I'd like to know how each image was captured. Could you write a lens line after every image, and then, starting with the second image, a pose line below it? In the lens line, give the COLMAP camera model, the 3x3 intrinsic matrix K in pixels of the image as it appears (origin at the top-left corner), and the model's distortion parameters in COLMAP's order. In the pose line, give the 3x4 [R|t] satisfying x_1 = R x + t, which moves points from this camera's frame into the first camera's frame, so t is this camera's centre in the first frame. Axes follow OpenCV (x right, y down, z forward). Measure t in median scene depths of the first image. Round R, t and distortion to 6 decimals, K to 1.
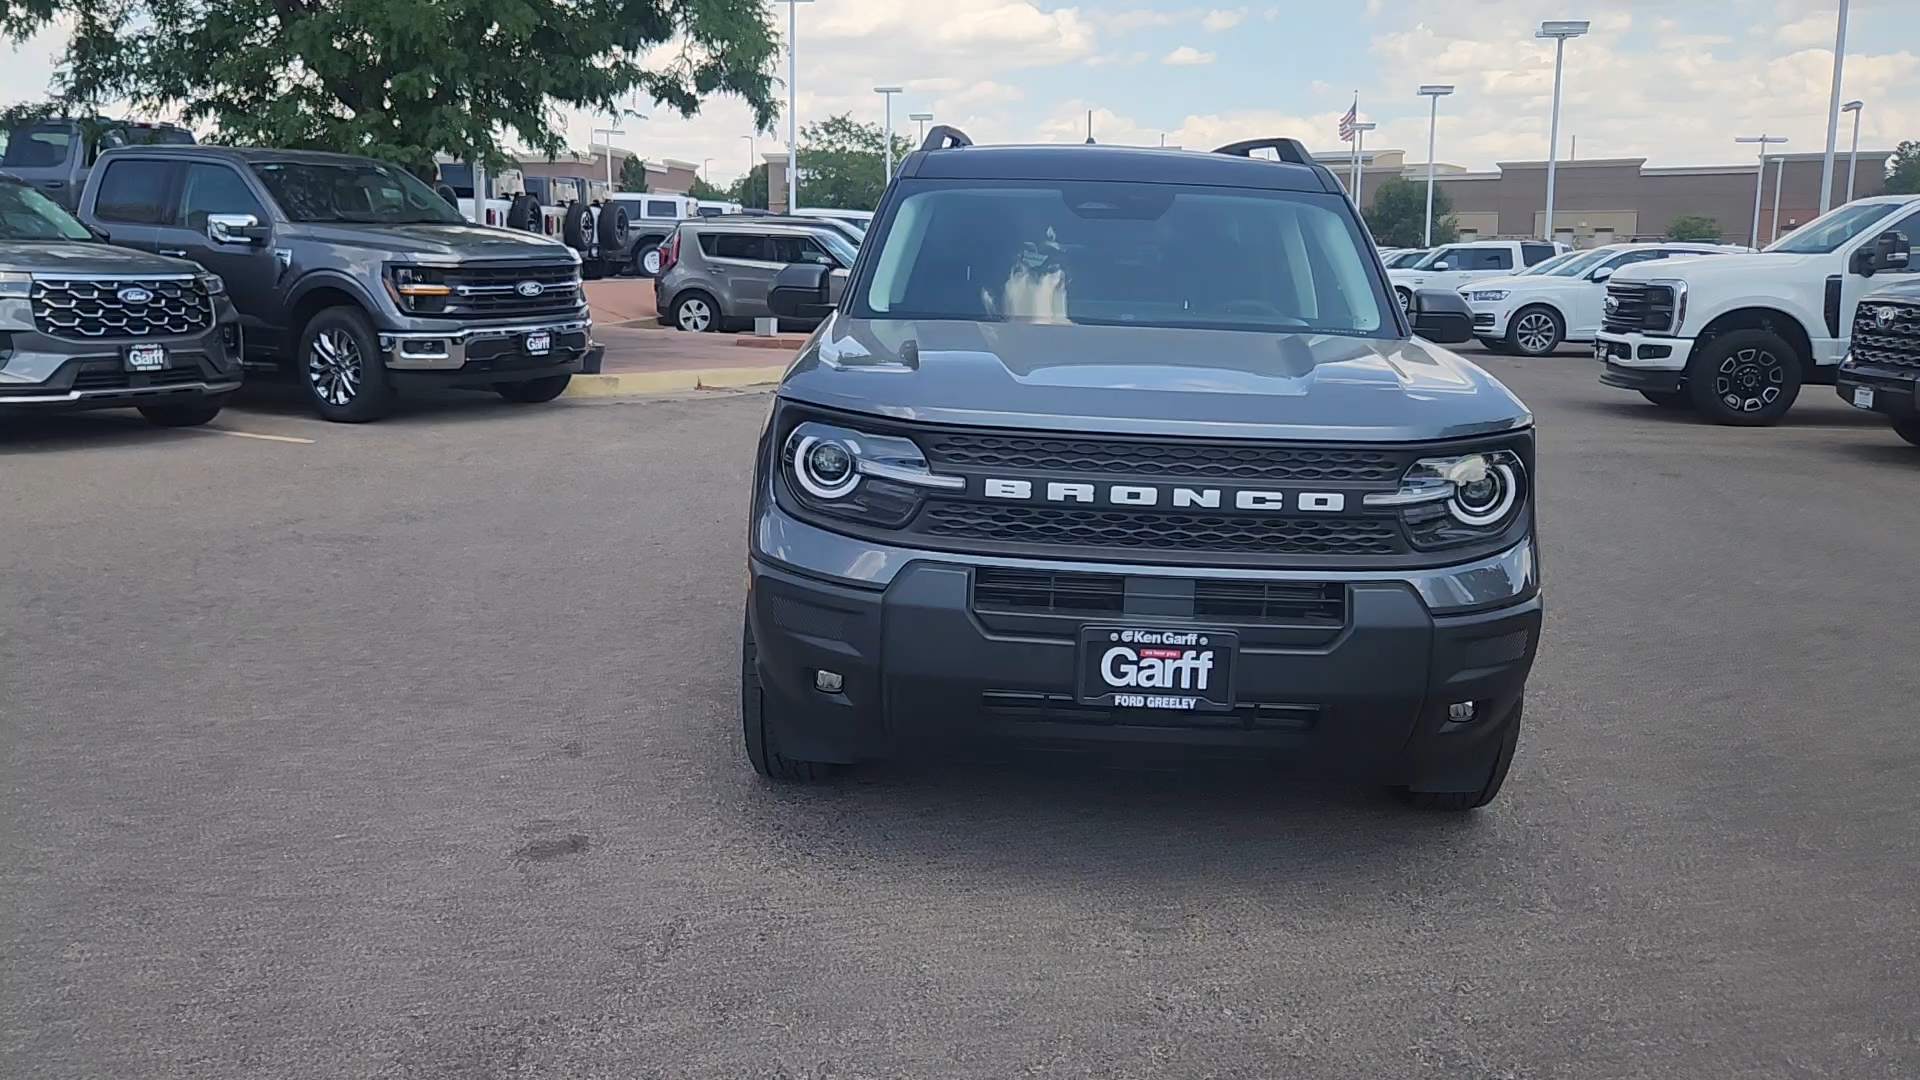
lens RADIAL K [[1634.0, 0, 949.8], [0, 1634.0, 537.4], [0, 0, 1]] dist [0.021515, -0.006033]
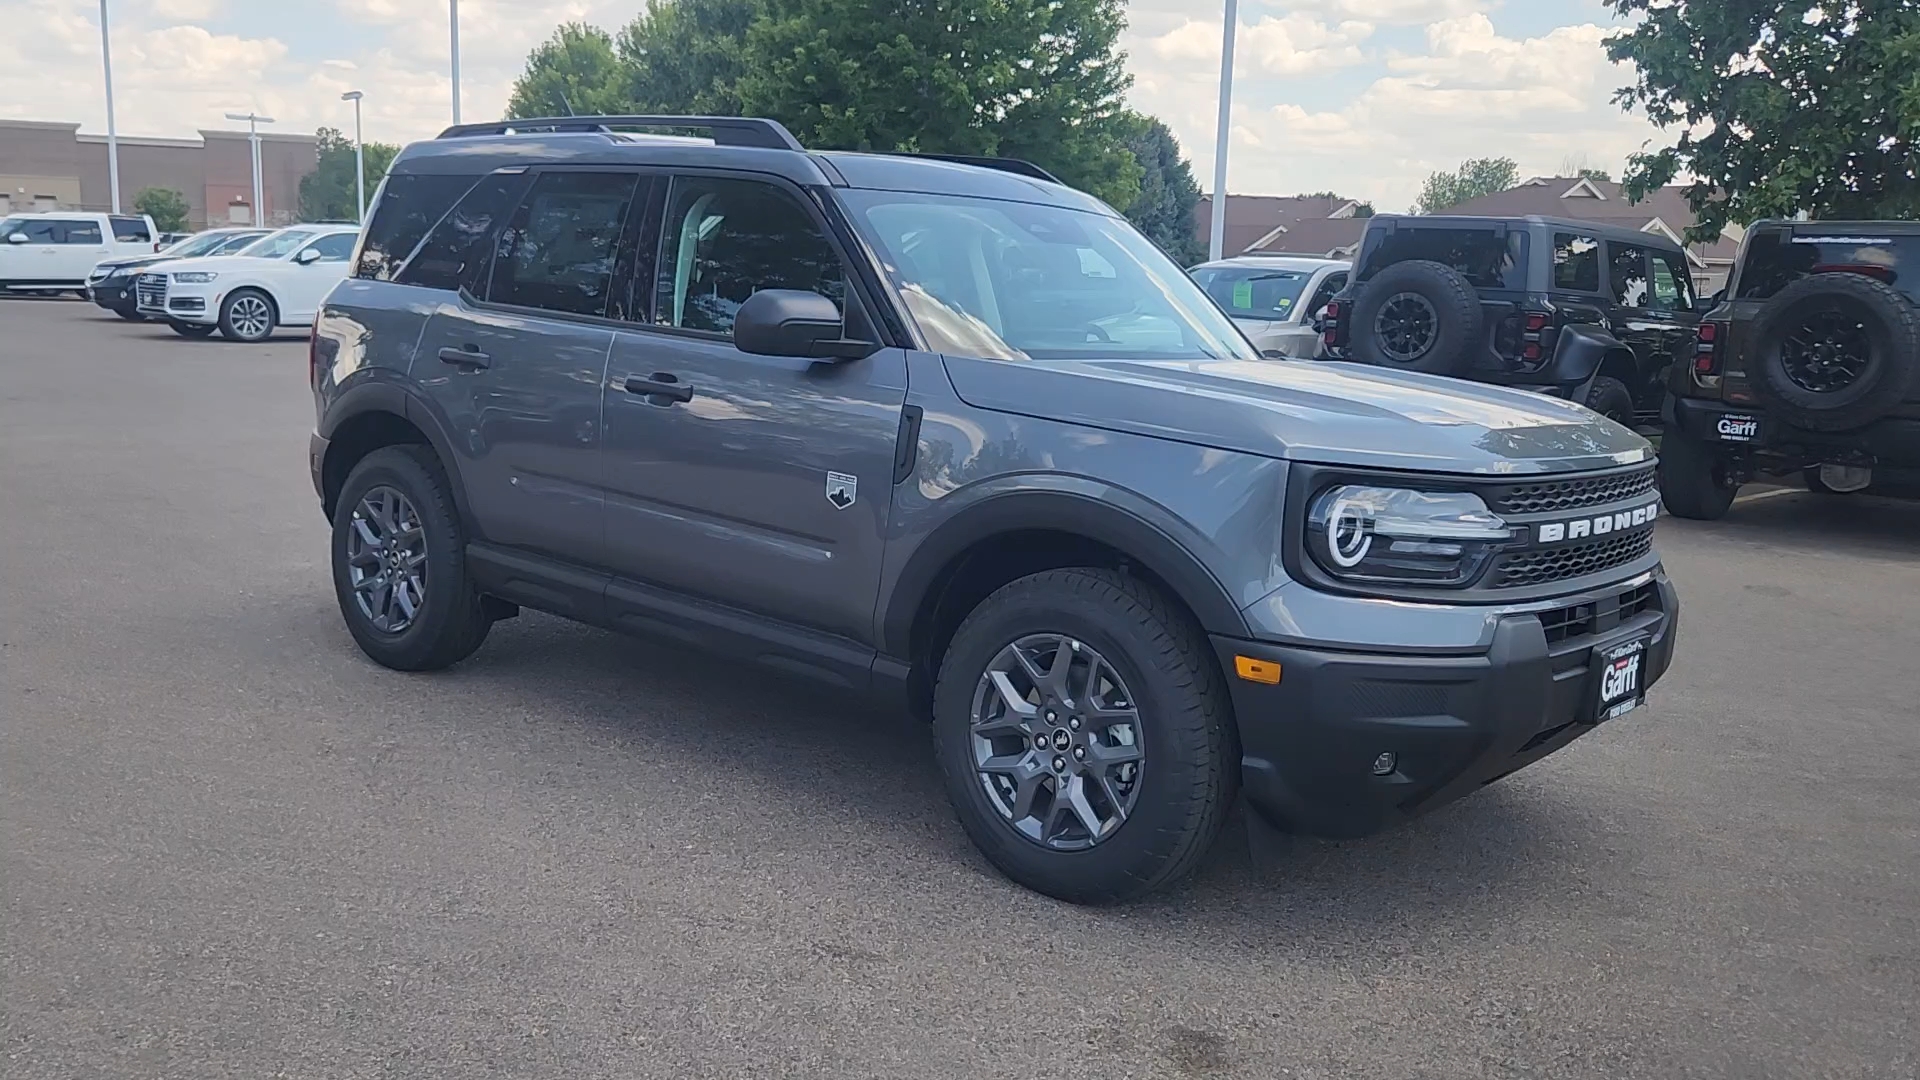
lens RADIAL K [[1640.2, 0, 960.0], [0, 1640.2, 540.0], [0, 0, 1]] dist [0.010741, -0.000301]
pose [[0.619045, -0.118783, 0.776320, -0.705766], [0.104864, 0.992146, 0.068187, -0.095293], [-0.778323, 0.039197, 0.626640, 0.456397]]
